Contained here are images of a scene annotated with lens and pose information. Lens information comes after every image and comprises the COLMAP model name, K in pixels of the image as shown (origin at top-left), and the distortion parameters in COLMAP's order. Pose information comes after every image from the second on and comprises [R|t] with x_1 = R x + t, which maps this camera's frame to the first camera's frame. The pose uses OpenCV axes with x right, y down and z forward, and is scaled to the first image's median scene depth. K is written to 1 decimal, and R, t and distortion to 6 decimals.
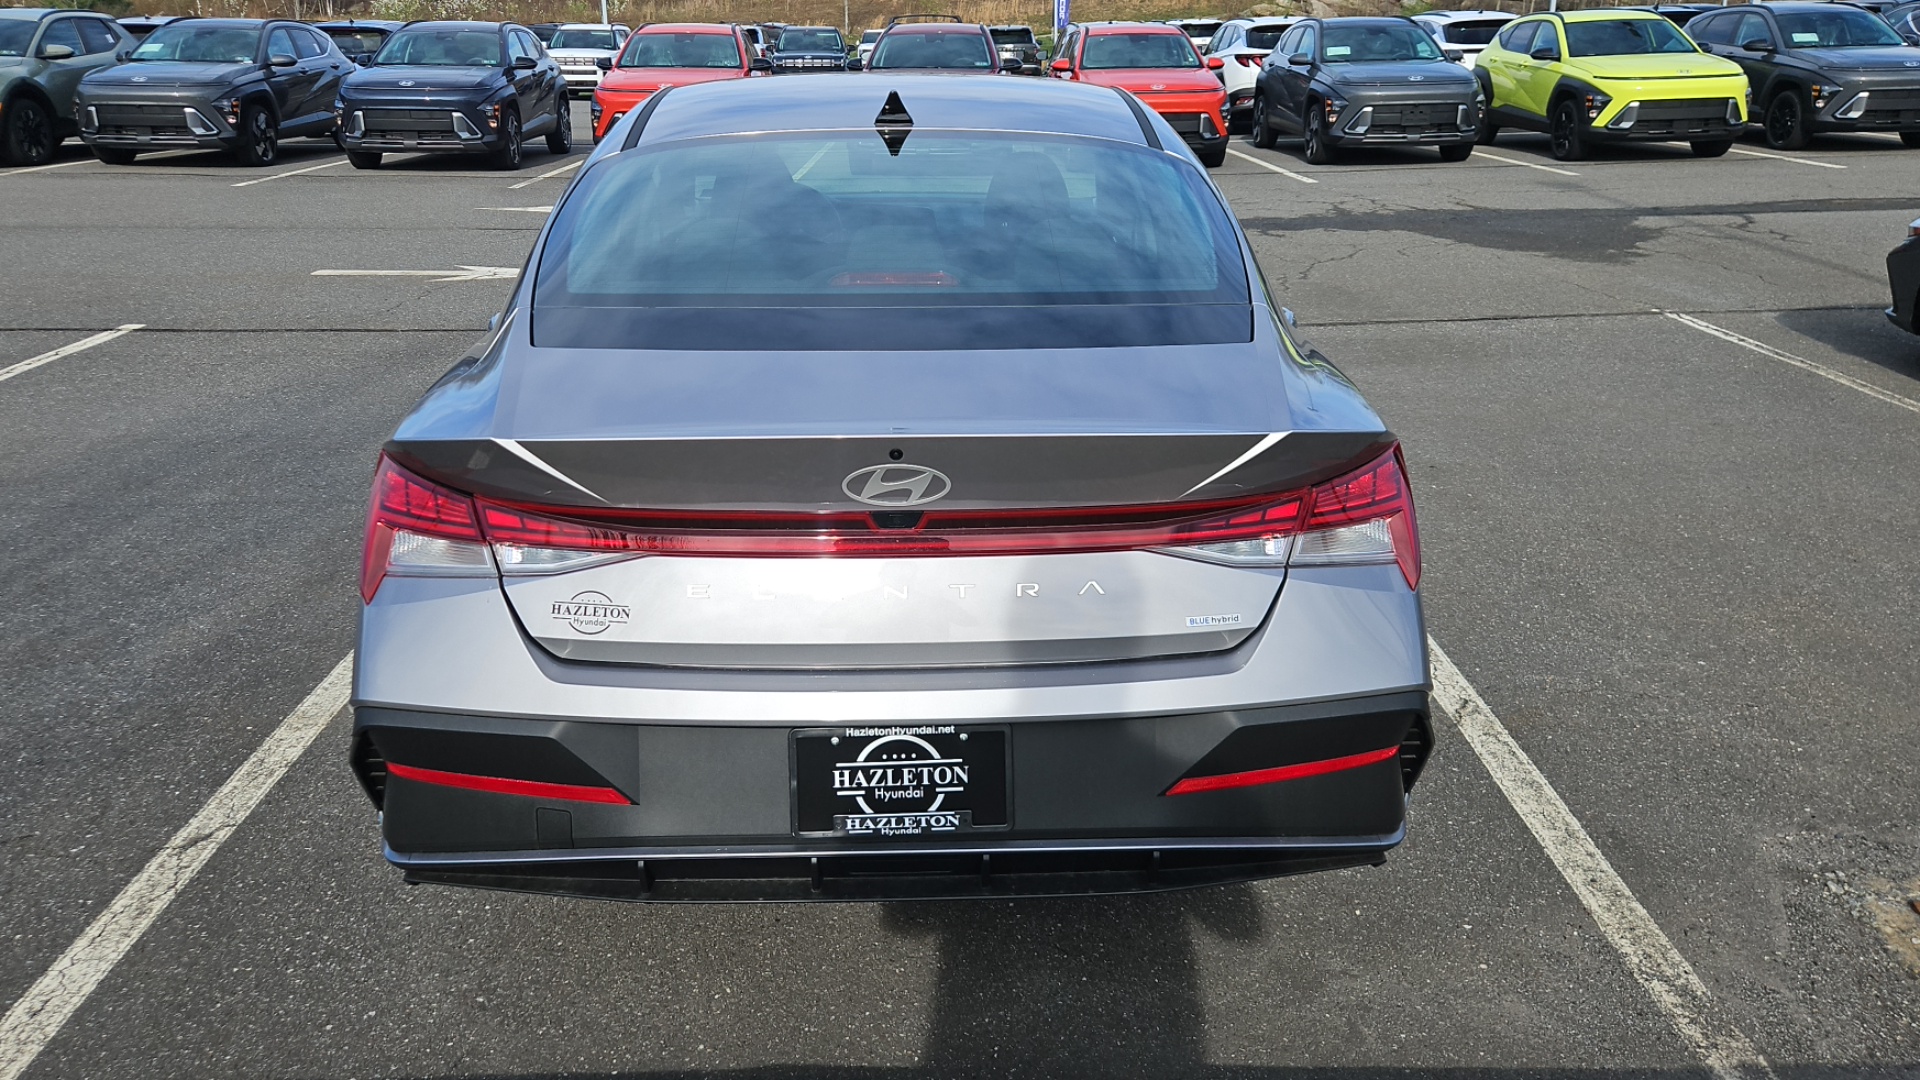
lens RADIAL K [[1376.4, 0, 940.8], [0, 1376.4, 533.9], [0, 0, 1]] dist [0.063034, -0.042384]
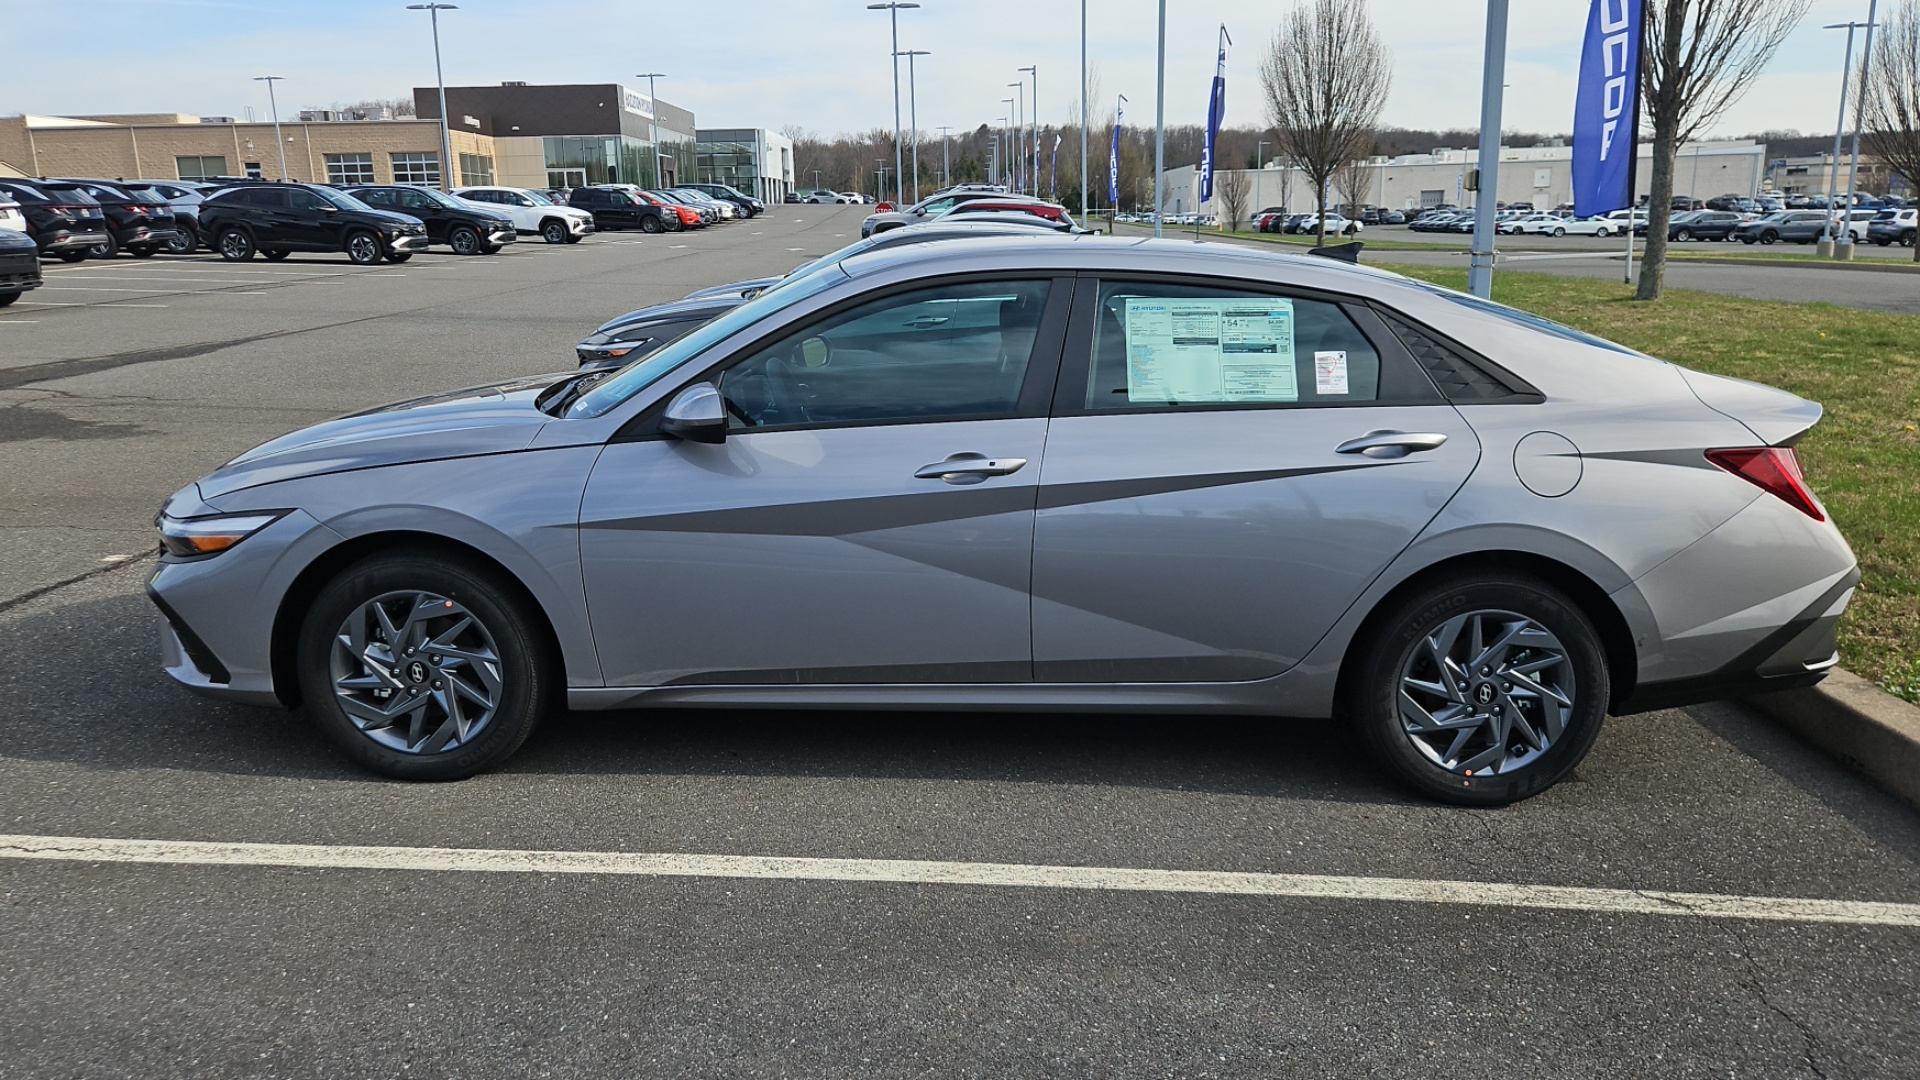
lens RADIAL K [[1376.4, 0, 946.6], [0, 1376.4, 520.6], [0, 0, 1]] dist [0.063034, -0.042384]
pose [[0.071229, -0.201310, 0.976934, -2.309913], [0.324455, 0.930835, 0.168154, -0.630219], [-0.943215, 0.304994, 0.131618, 1.891333]]
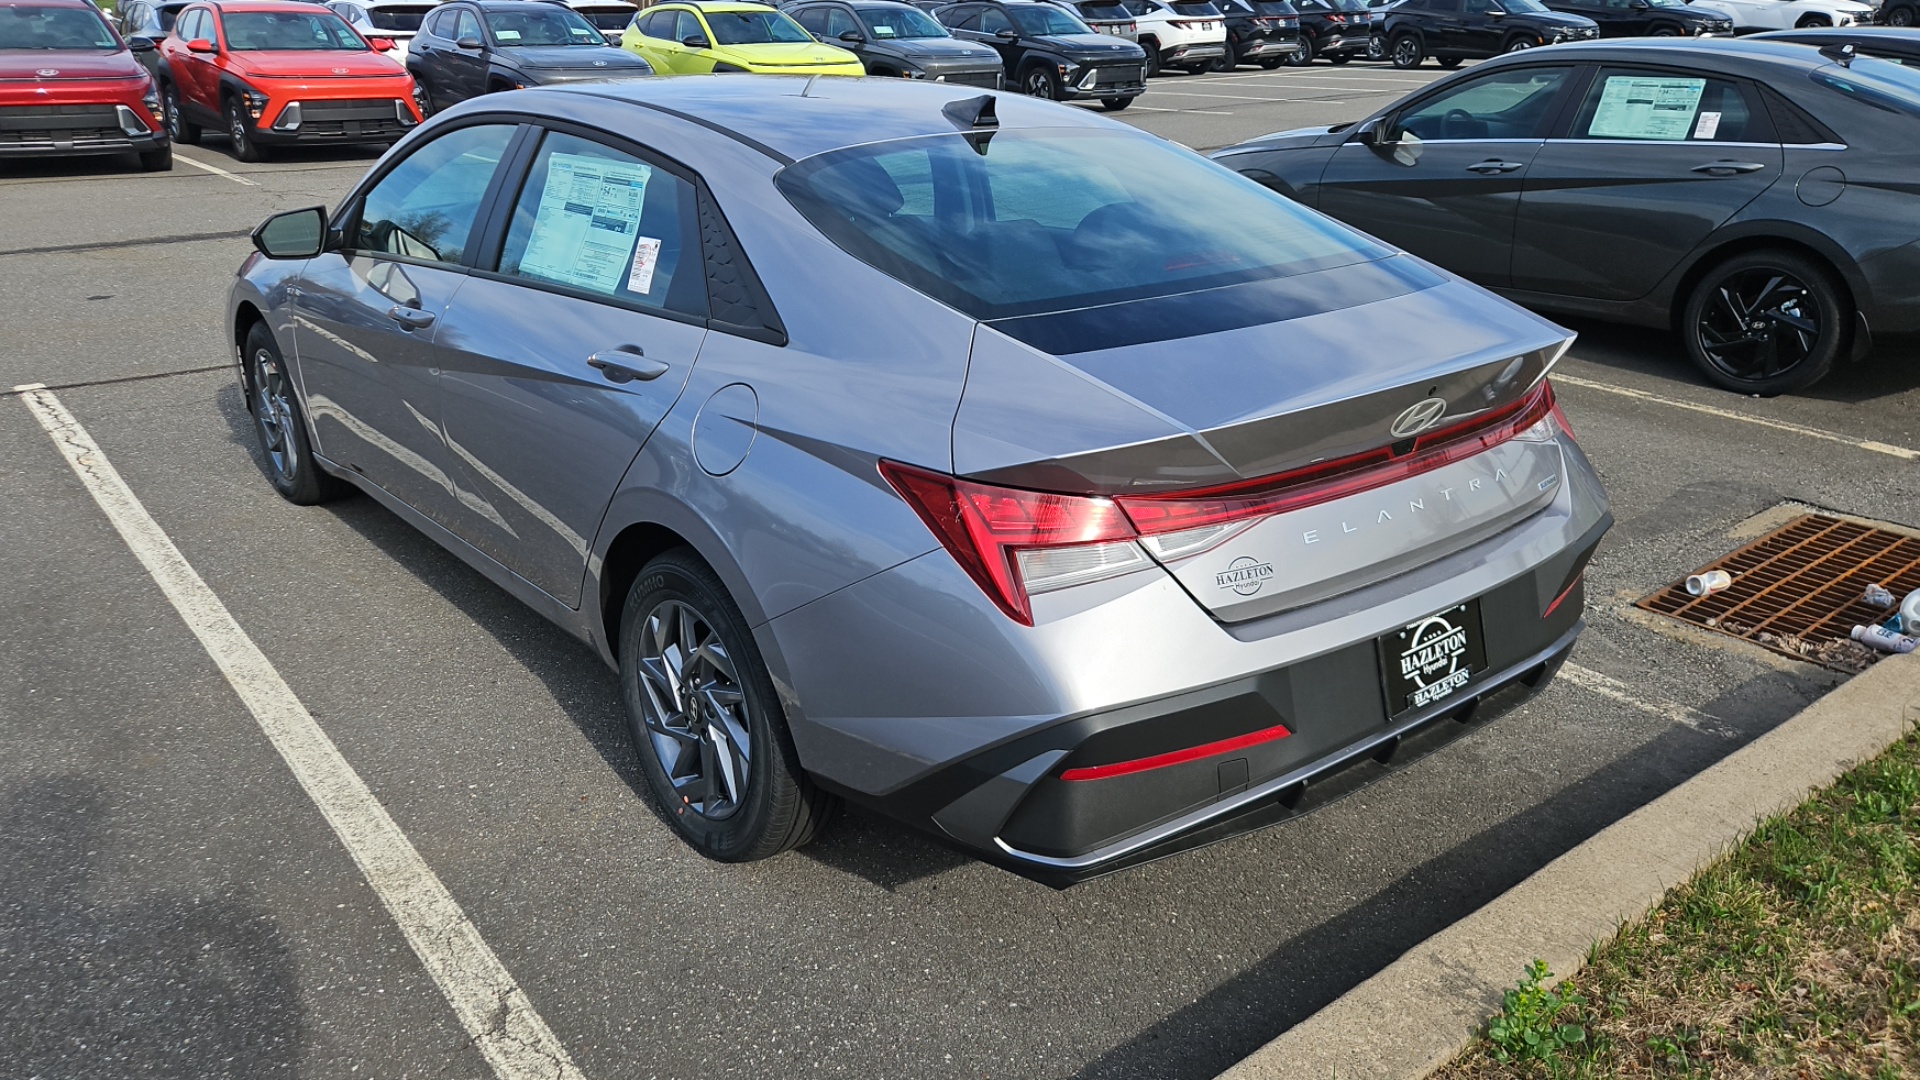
lens RADIAL K [[1376.4, 0, 949.5], [0, 1376.4, 537.7], [0, 0, 1]] dist [0.063034, -0.042384]
pose [[0.797700, -0.203501, 0.567681, -1.058951], [0.195127, 0.977803, 0.076330, -0.103798], [-0.570614, 0.049882, 0.819702, 0.221582]]
